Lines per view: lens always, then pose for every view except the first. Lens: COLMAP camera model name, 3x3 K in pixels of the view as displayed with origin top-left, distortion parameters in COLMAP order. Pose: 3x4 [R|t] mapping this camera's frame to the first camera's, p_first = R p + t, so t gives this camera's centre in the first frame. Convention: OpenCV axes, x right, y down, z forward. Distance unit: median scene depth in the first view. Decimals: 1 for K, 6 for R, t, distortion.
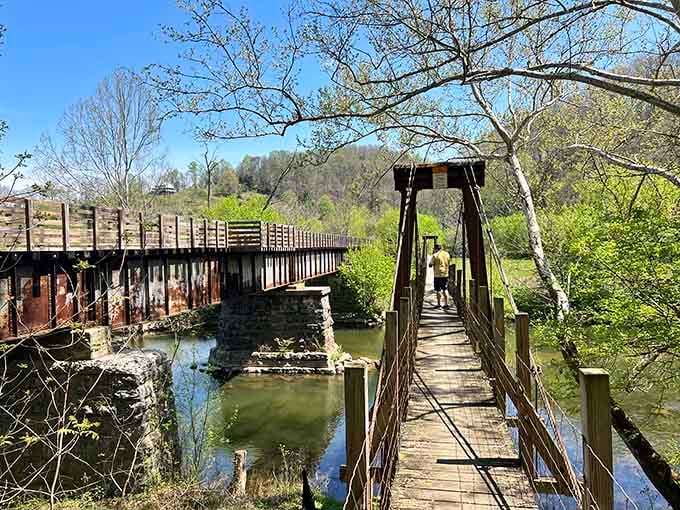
lens RADIAL K [[467.1, 0, 340.0], [0, 467.1, 255.0], [0, 0, 1]] dist [0.022766, -0.001143]
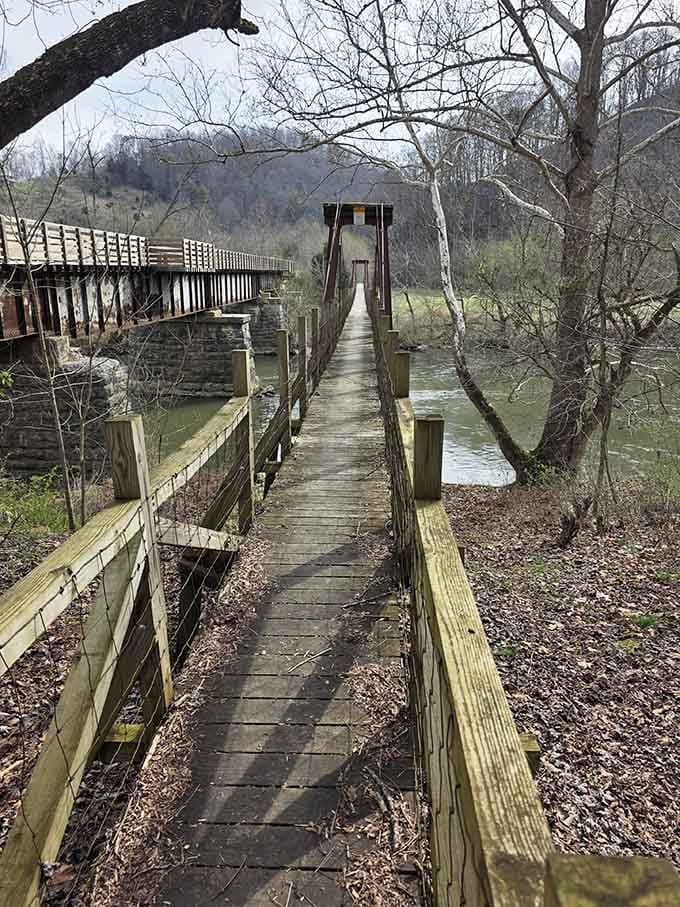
lens RADIAL K [[623.0, 0, 340.0], [0, 623.0, 453.5], [0, 0, 1]] dist [0.022766, -0.001143]
pose [[0.988004, -0.011822, 0.153978, -0.041446], [-0.029004, 0.965118, 0.260204, 0.007424], [-0.151683, -0.261548, 0.953197, -0.299026]]
